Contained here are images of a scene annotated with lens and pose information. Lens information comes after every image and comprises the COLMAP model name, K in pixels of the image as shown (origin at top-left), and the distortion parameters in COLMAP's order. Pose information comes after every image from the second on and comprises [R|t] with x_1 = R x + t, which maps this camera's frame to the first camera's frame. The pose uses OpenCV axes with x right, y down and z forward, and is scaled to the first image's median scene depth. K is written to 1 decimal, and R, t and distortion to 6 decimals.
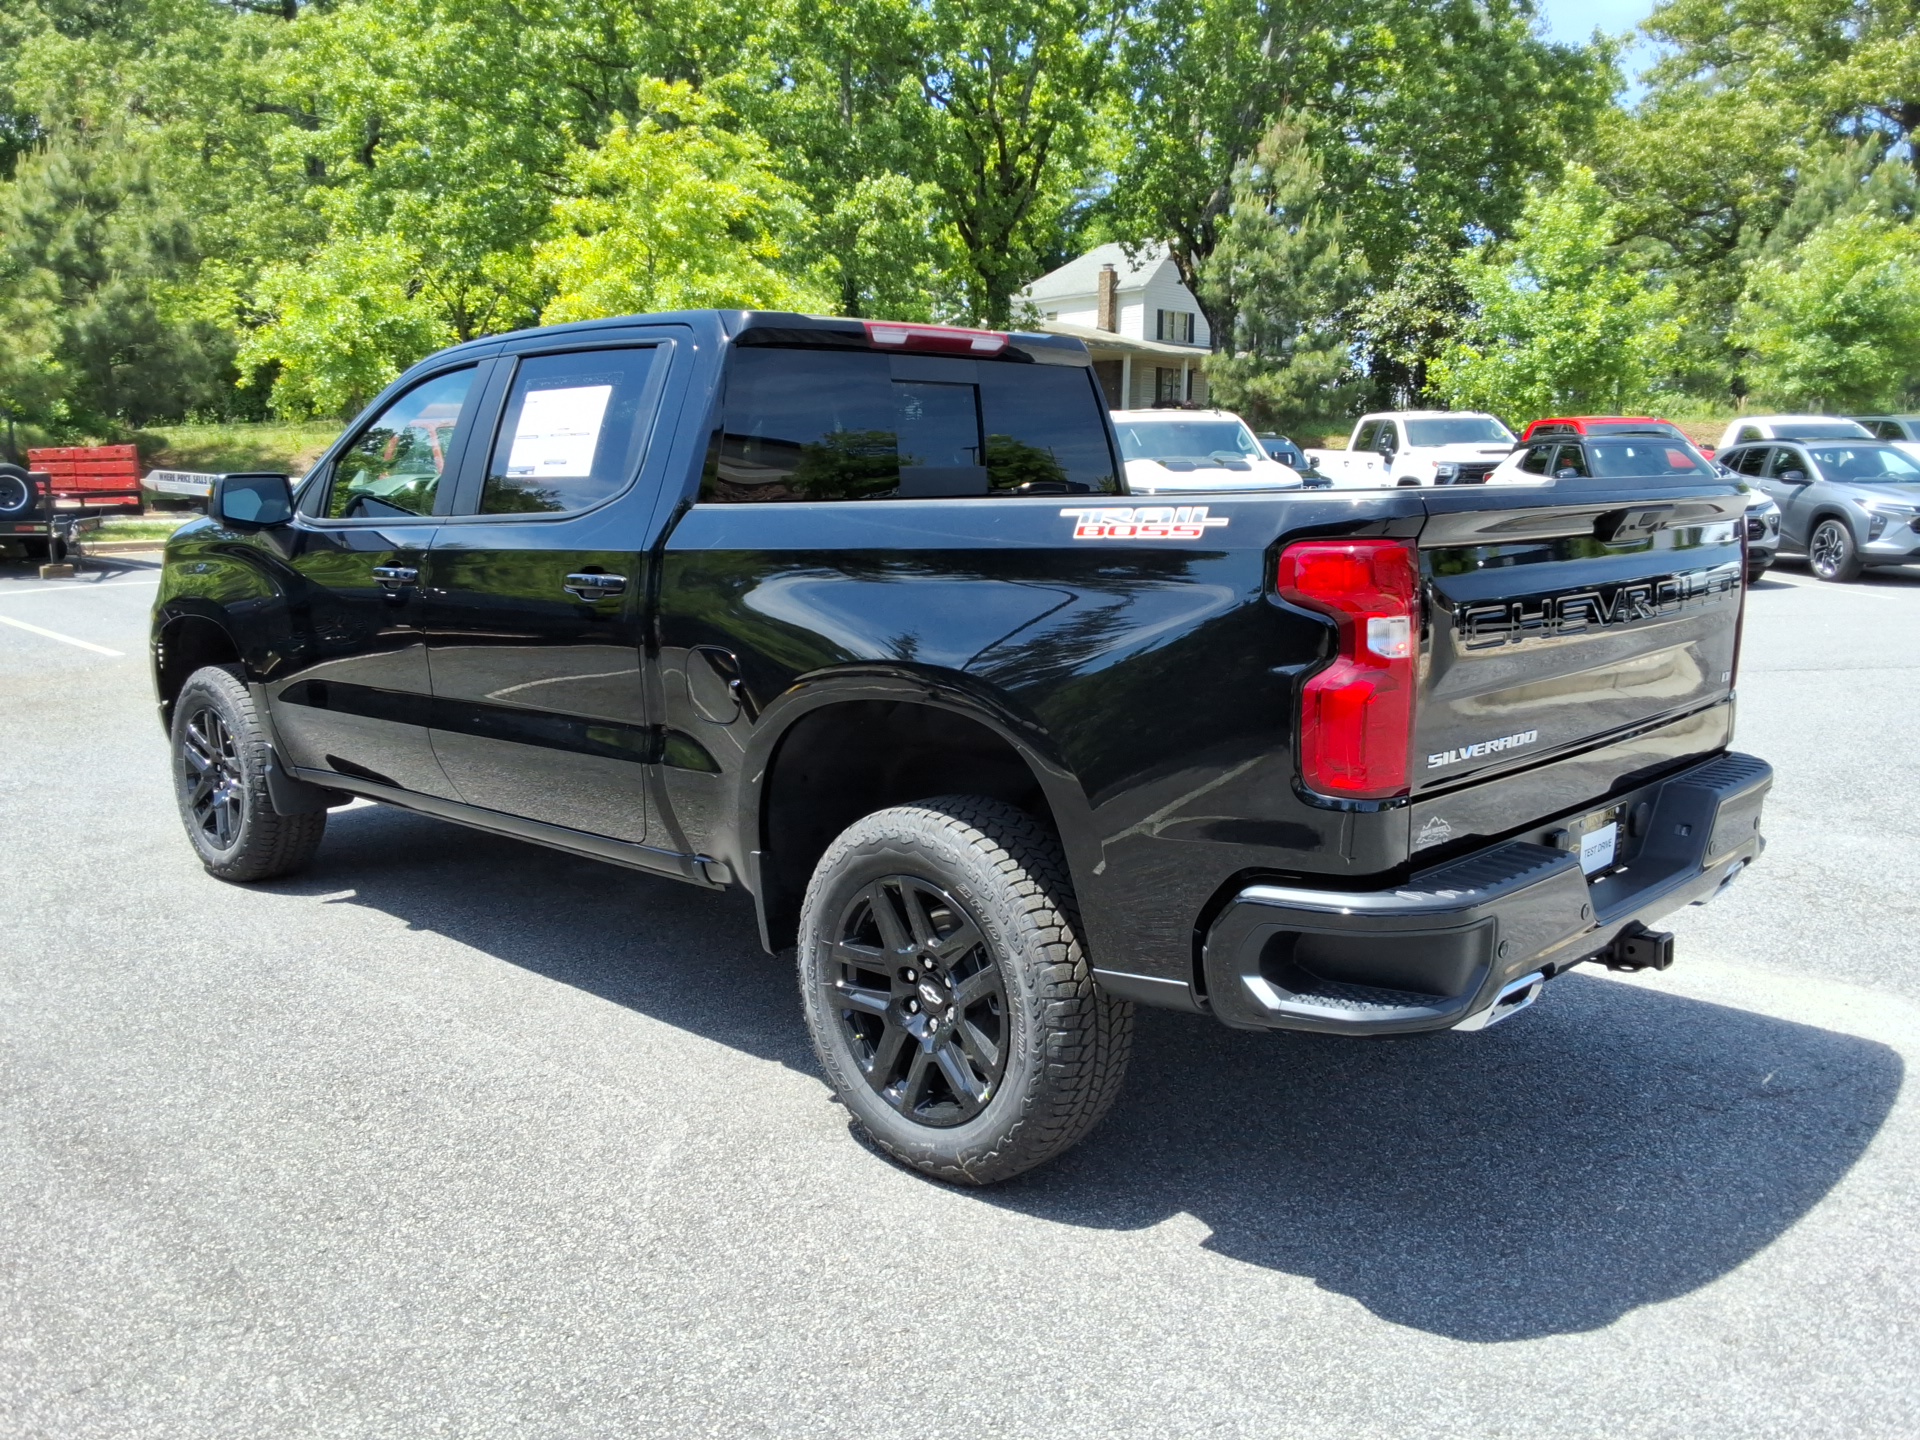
lens RADIAL K [[1553.0, 0, 964.7], [0, 1553.0, 705.6], [0, 0, 1]] dist [0.061073, -0.082252]
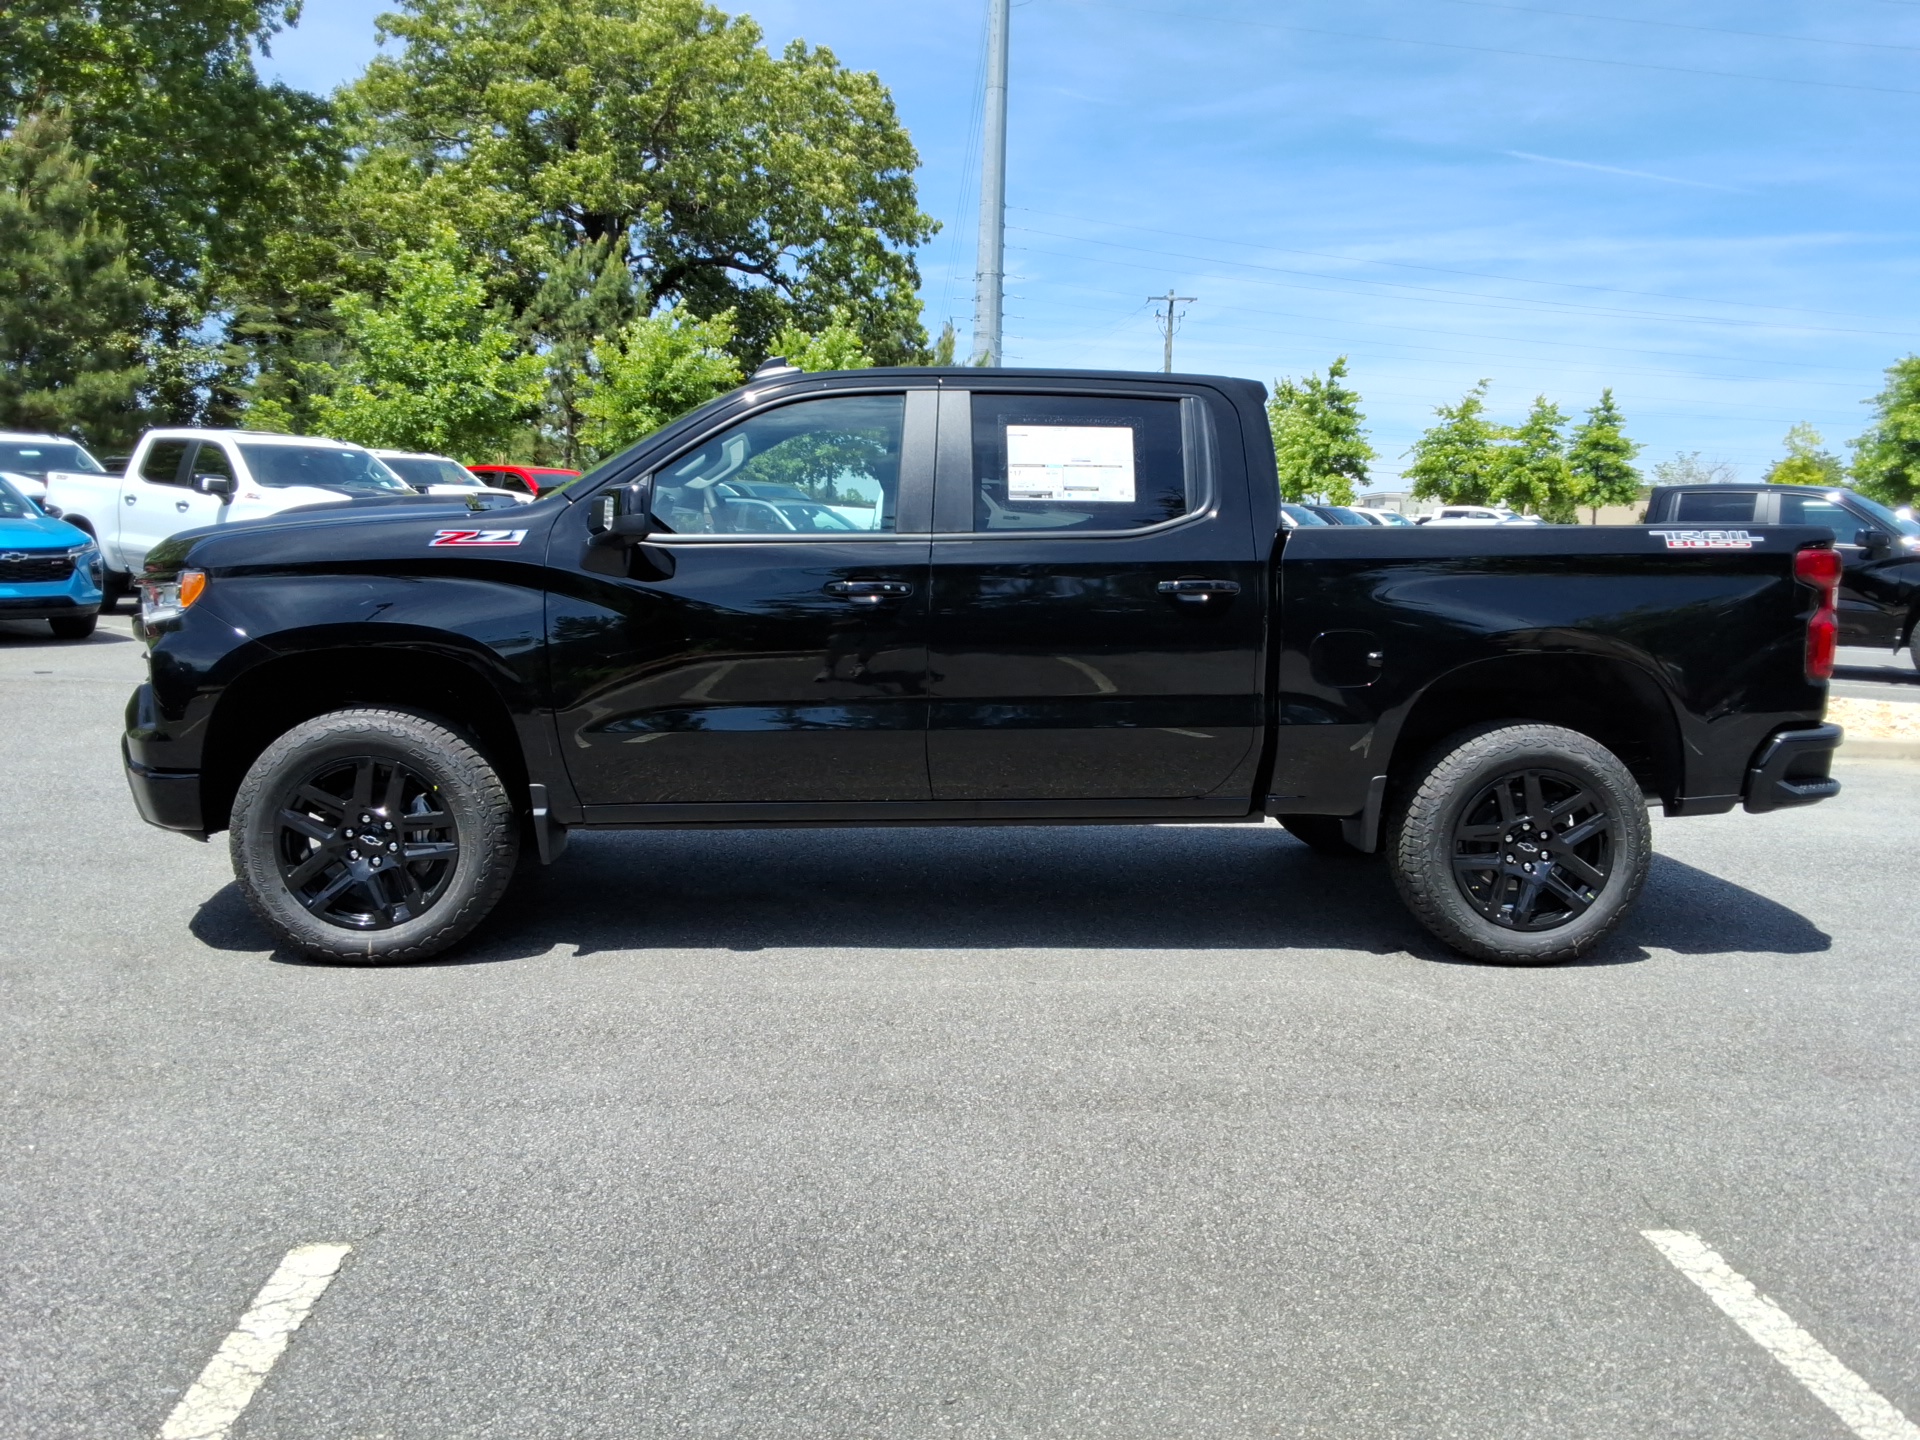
lens RADIAL K [[1521.4, 0, 967.2], [0, 1521.4, 722.1], [0, 0, 1]] dist [0.131229, -0.212285]
pose [[0.668380, -0.072663, 0.740262, -1.126619], [0.083444, 0.996260, 0.022449, -0.012592], [-0.739125, 0.046766, 0.671943, 0.280873]]
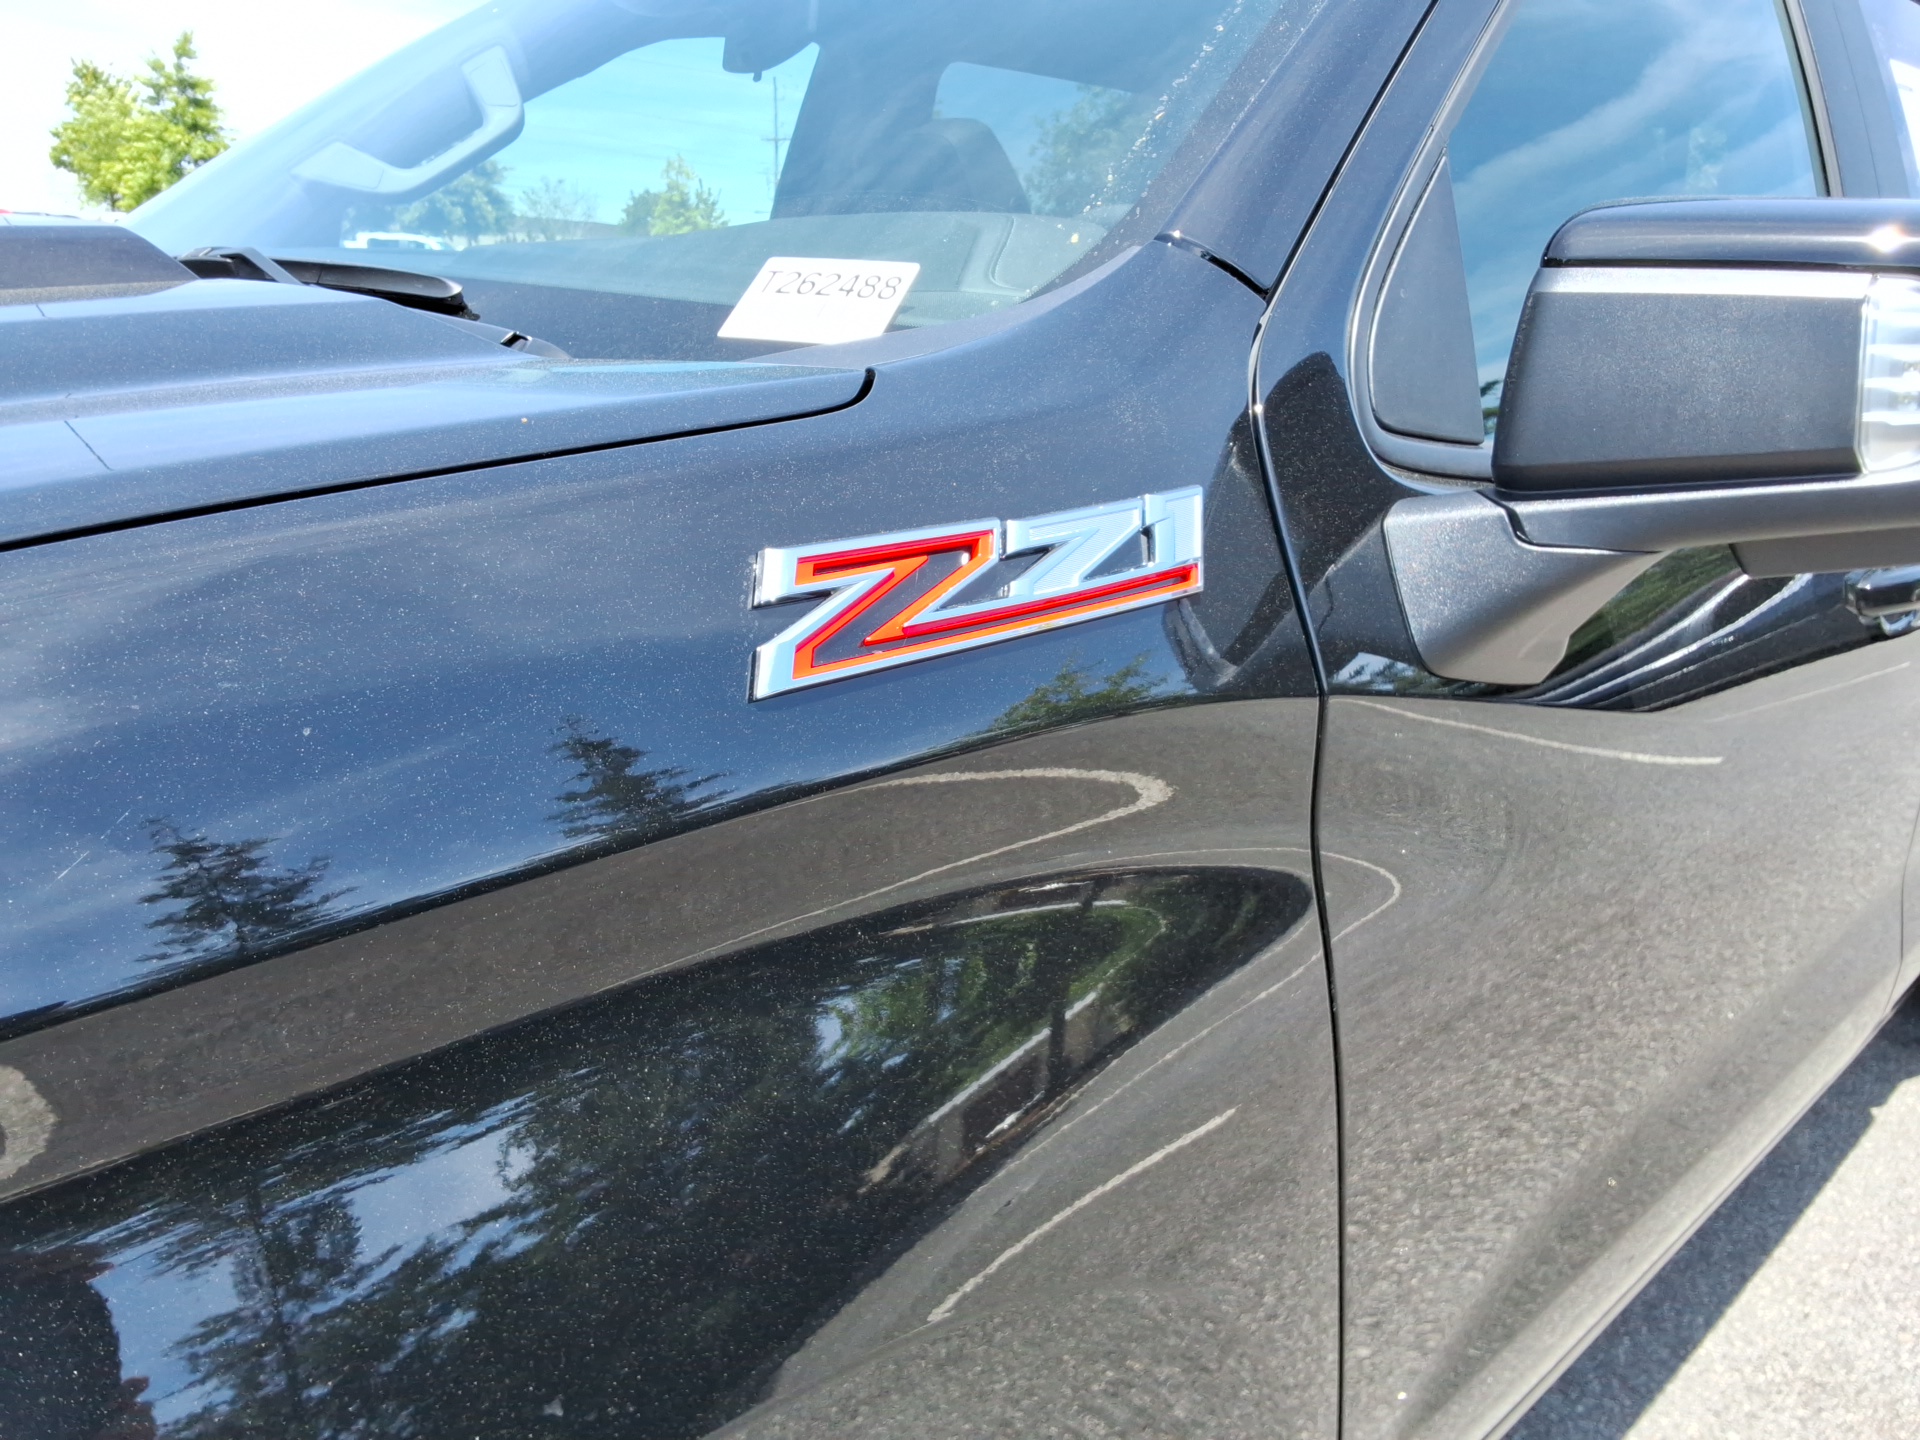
lens RADIAL K [[1523.8, 0, 930.6], [0, 1523.8, 717.2], [0, 0, 1]] dist [0.174464, -0.223729]
pose [[0.034976, -0.260385, 0.964871, -0.696914], [0.117313, 0.959857, 0.254779, -0.166938], [-0.992479, 0.104281, 0.064118, 1.227502]]
